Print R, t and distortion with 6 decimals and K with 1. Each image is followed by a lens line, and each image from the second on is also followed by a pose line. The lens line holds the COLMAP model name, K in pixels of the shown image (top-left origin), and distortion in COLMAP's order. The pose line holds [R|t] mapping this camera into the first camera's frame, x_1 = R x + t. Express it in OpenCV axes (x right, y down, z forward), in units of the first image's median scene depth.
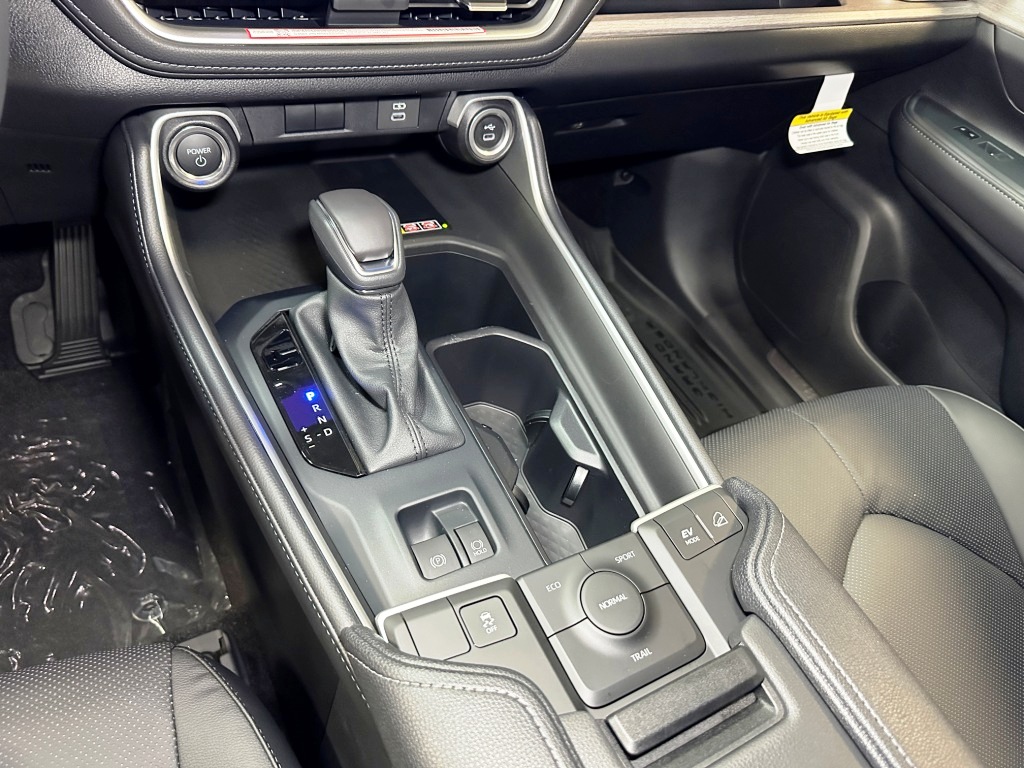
lens RADIAL K [[742.6, 0, 514.2], [0, 742.6, 380.7], [0, 0, 1]] dist [0.067109, -0.091939]
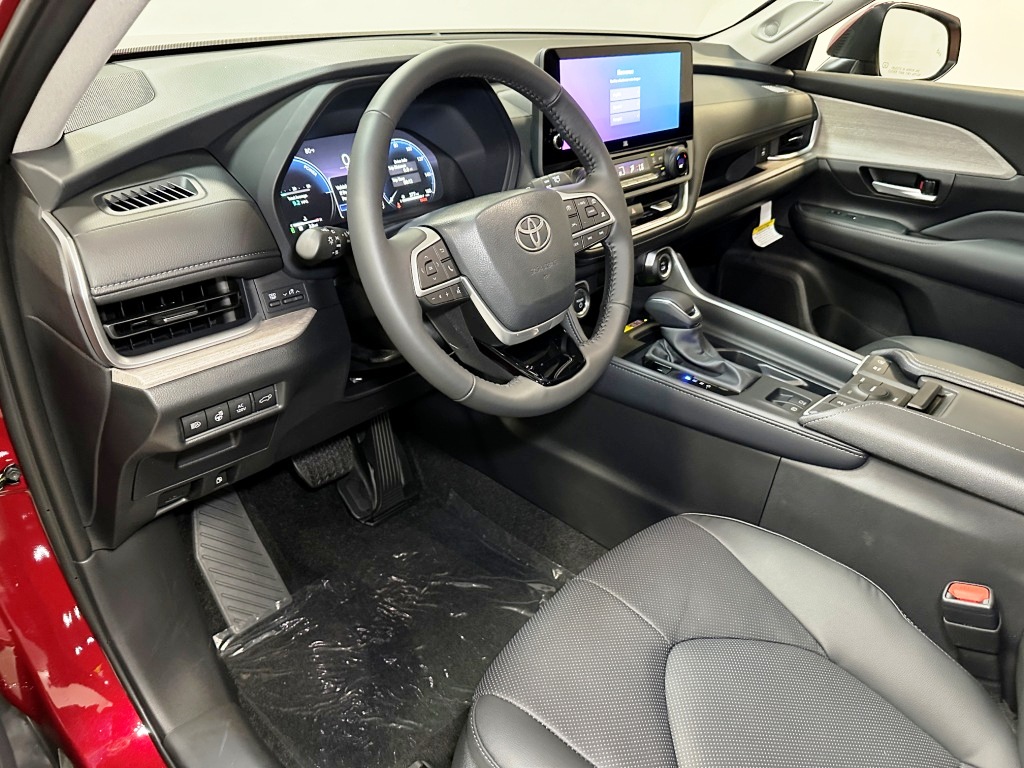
lens RADIAL K [[742.6, 0, 514.2], [0, 742.6, 380.7], [0, 0, 1]] dist [0.067109, -0.091939]
pose [[0.925947, -0.306936, 0.220029, -0.947308], [0.354491, 0.907304, -0.226132, 0.257564], [-0.130225, 0.287385, 0.948921, -0.751916]]
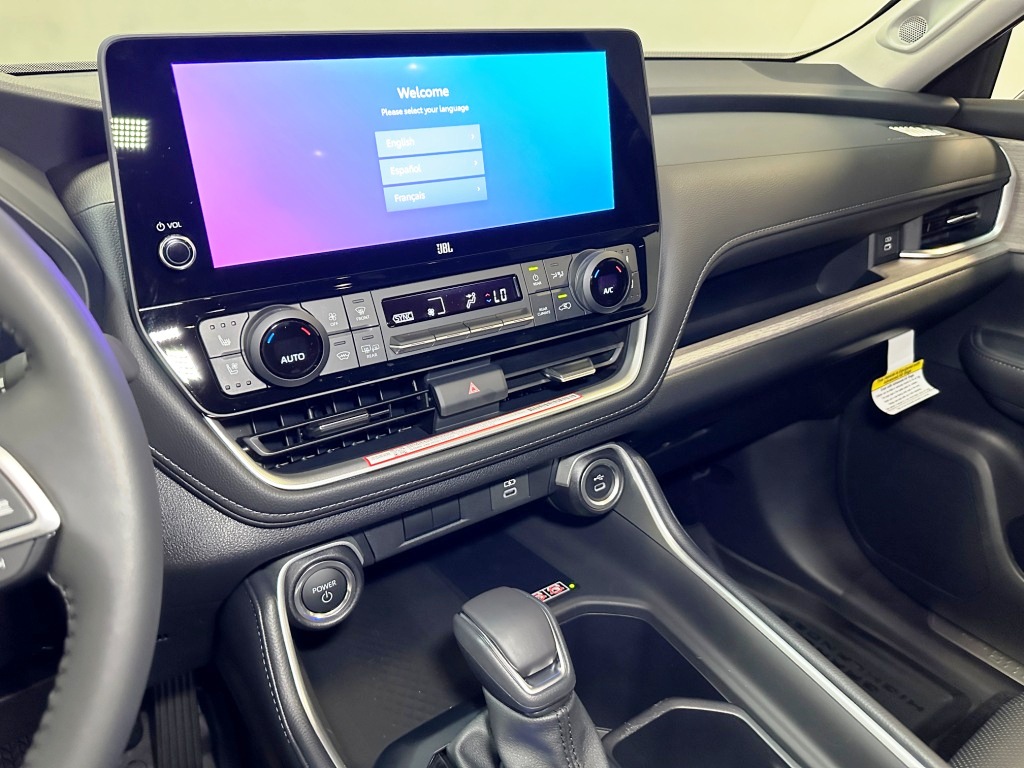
lens RADIAL K [[742.6, 0, 514.2], [0, 742.6, 380.7], [0, 0, 1]] dist [0.067109, -0.091939]
pose [[0.969452, -0.244598, -0.018277, -0.091966], [0.218555, 0.895243, -0.388295, -0.102529], [0.111339, 0.372439, 0.921354, 0.053665]]
